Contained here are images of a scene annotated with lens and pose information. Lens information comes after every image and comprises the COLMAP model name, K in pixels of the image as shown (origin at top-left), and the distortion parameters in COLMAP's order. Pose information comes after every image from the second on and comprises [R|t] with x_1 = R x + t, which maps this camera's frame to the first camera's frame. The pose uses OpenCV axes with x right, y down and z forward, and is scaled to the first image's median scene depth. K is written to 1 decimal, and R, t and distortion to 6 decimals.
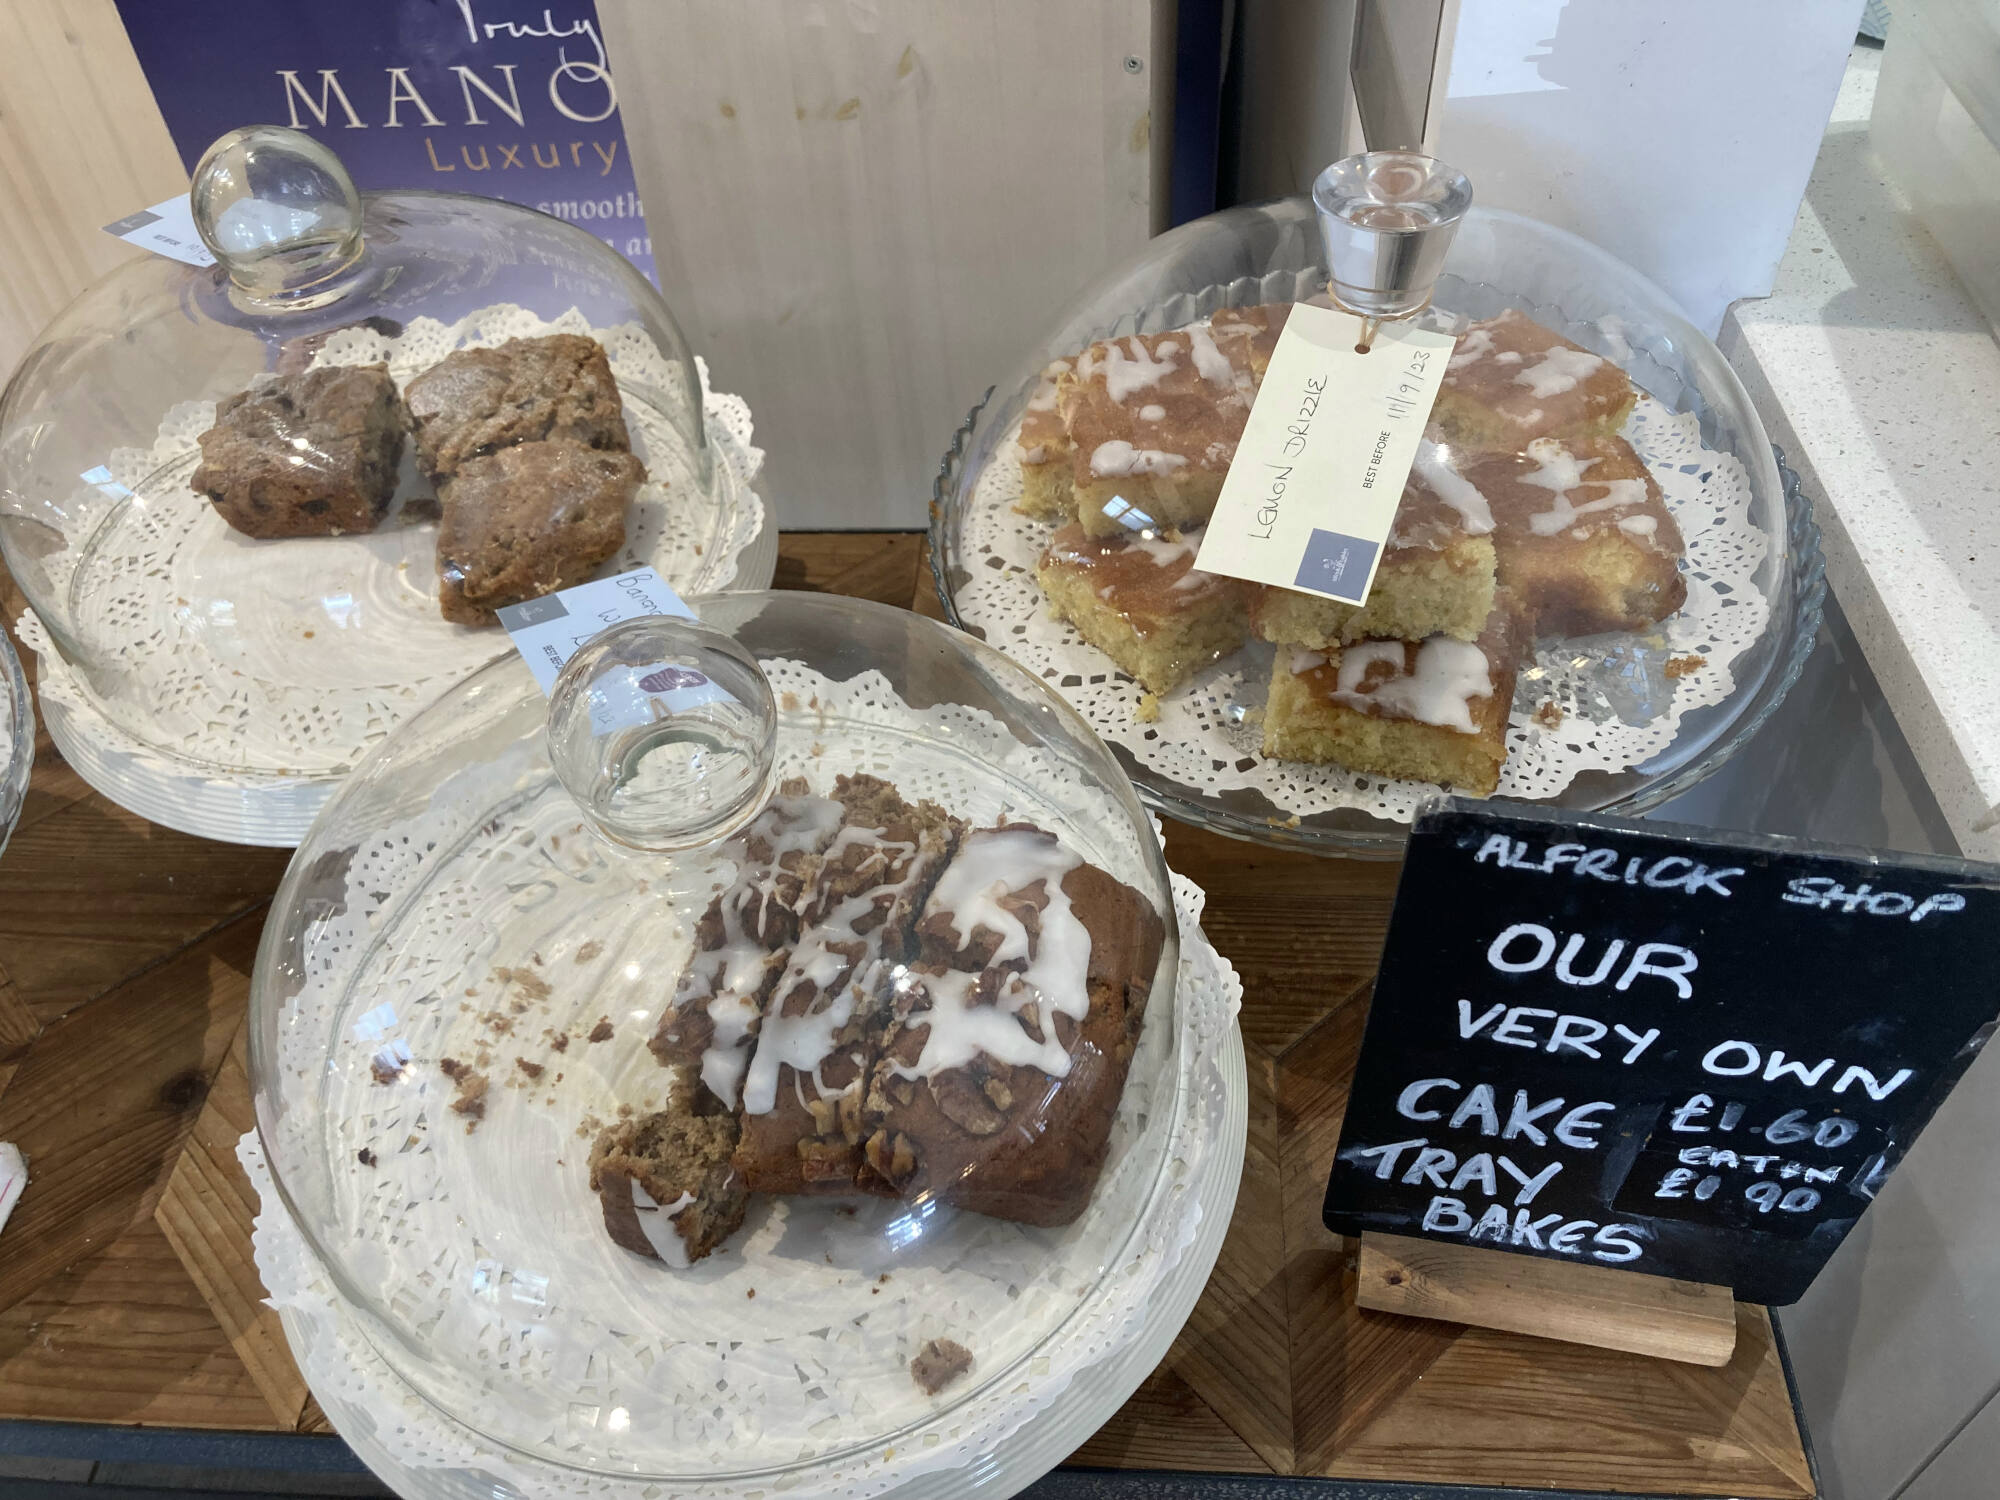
lens RADIAL K [[1690.7, 0, 1000.0], [0, 1690.7, 750.0], [0, 0, 1]] dist [-0.005798, -0.035344]
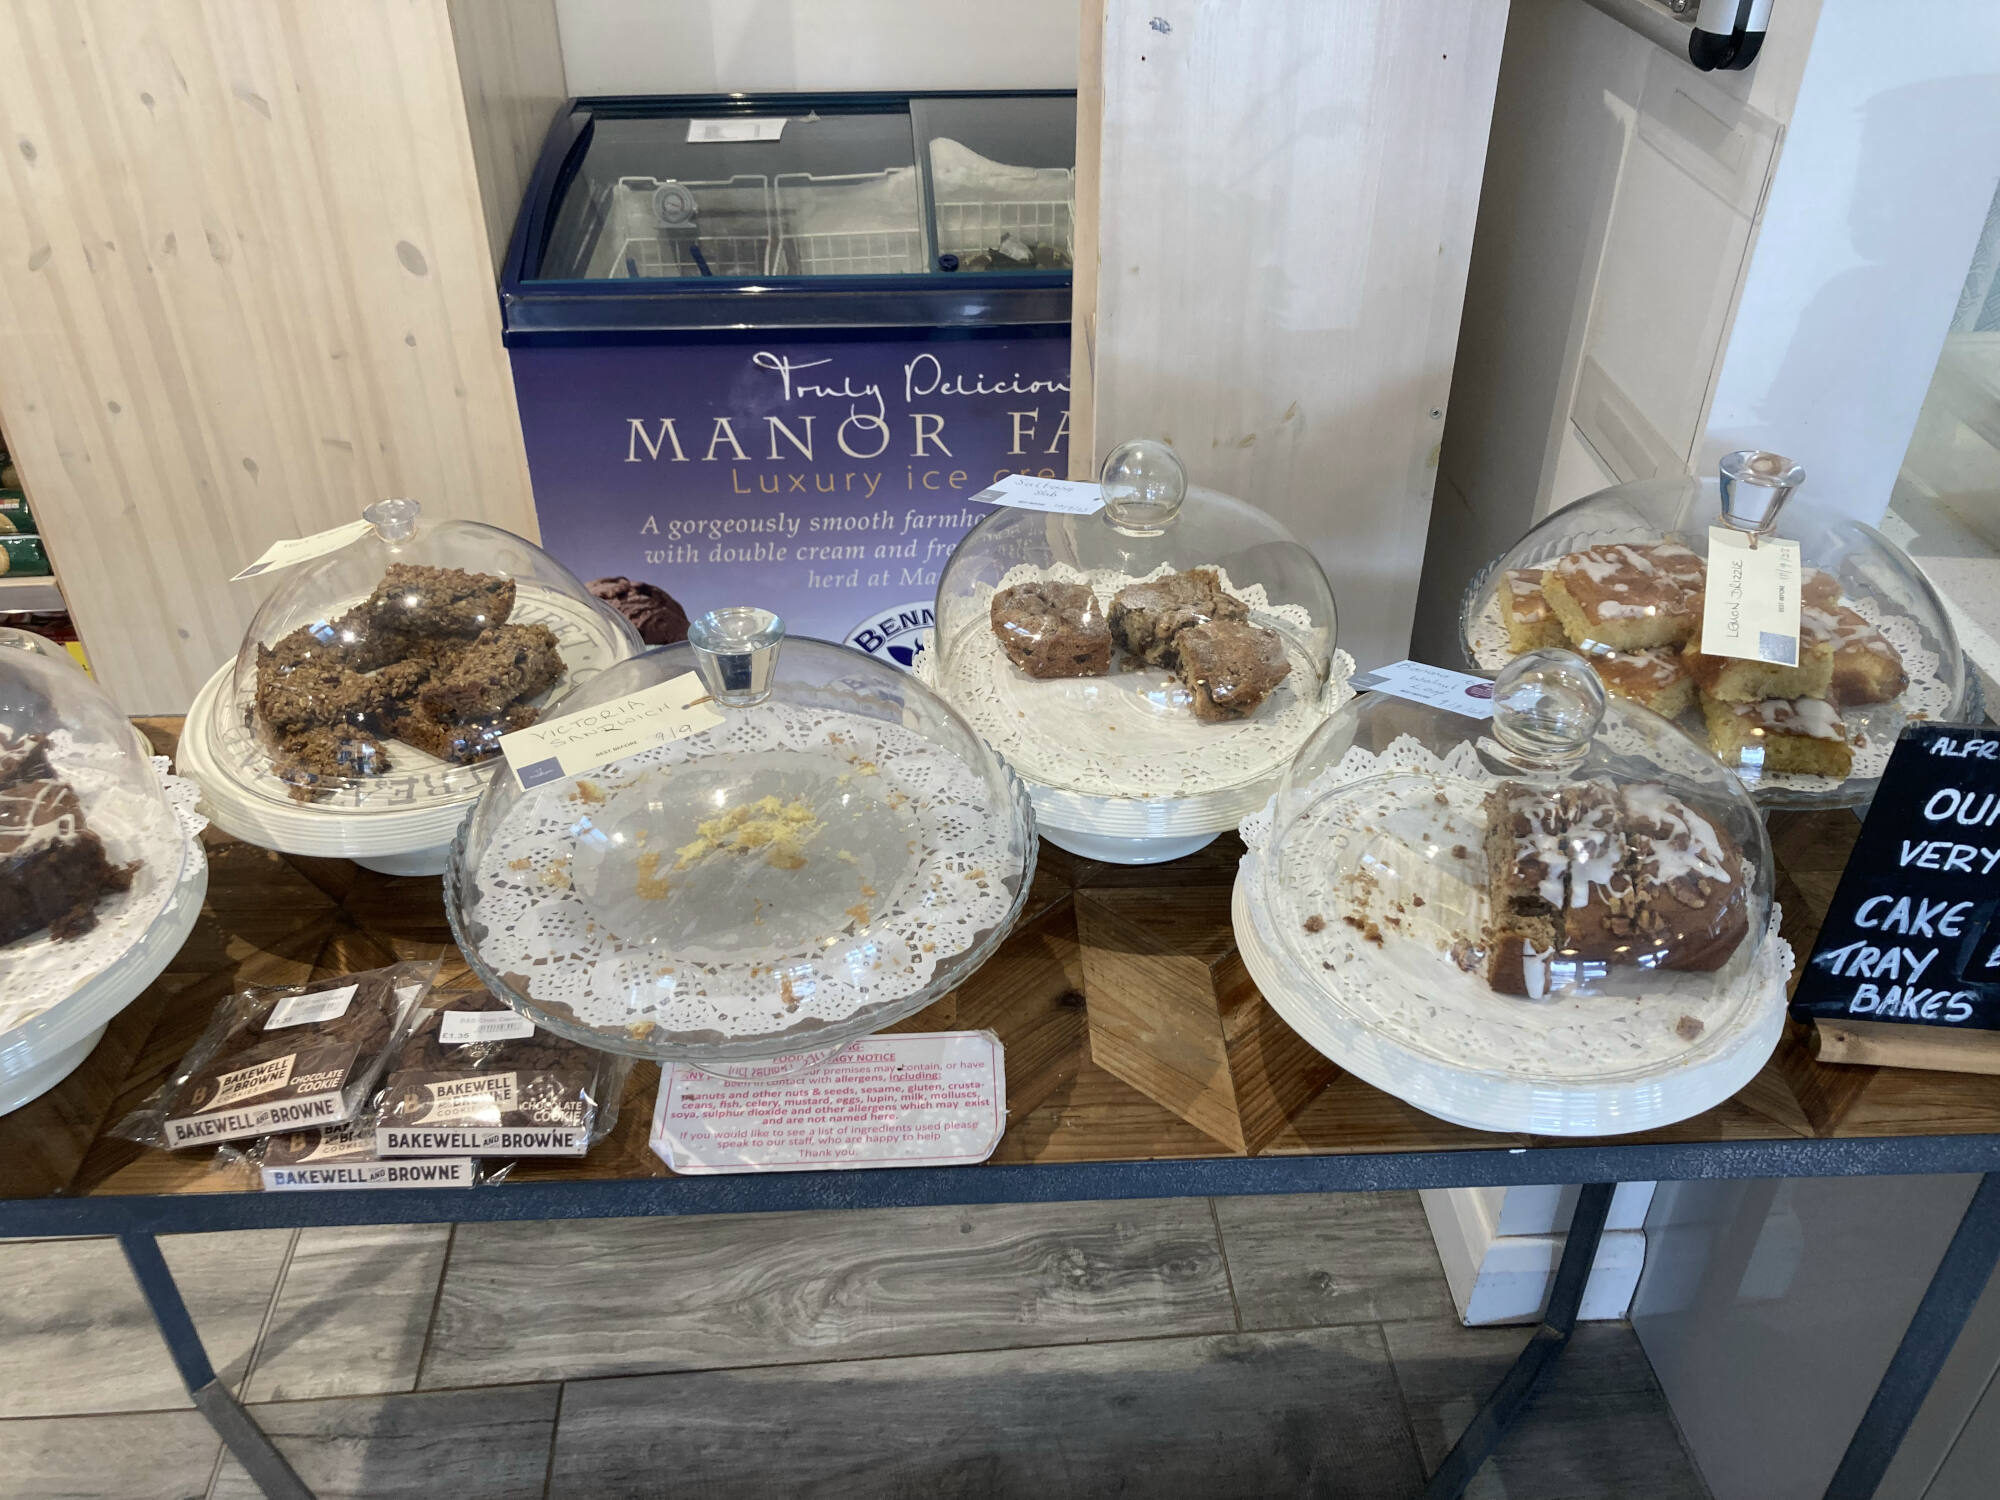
lens RADIAL K [[1649.6, 0, 999.2], [0, 1649.6, 686.5], [0, 0, 1]] dist [-0.086606, 0.105497]
pose [[0.995448, -0.009109, 0.094870, -0.868091], [0.030626, 0.973202, -0.227902, 0.330739], [-0.090251, 0.229770, 0.969051, -0.726145]]
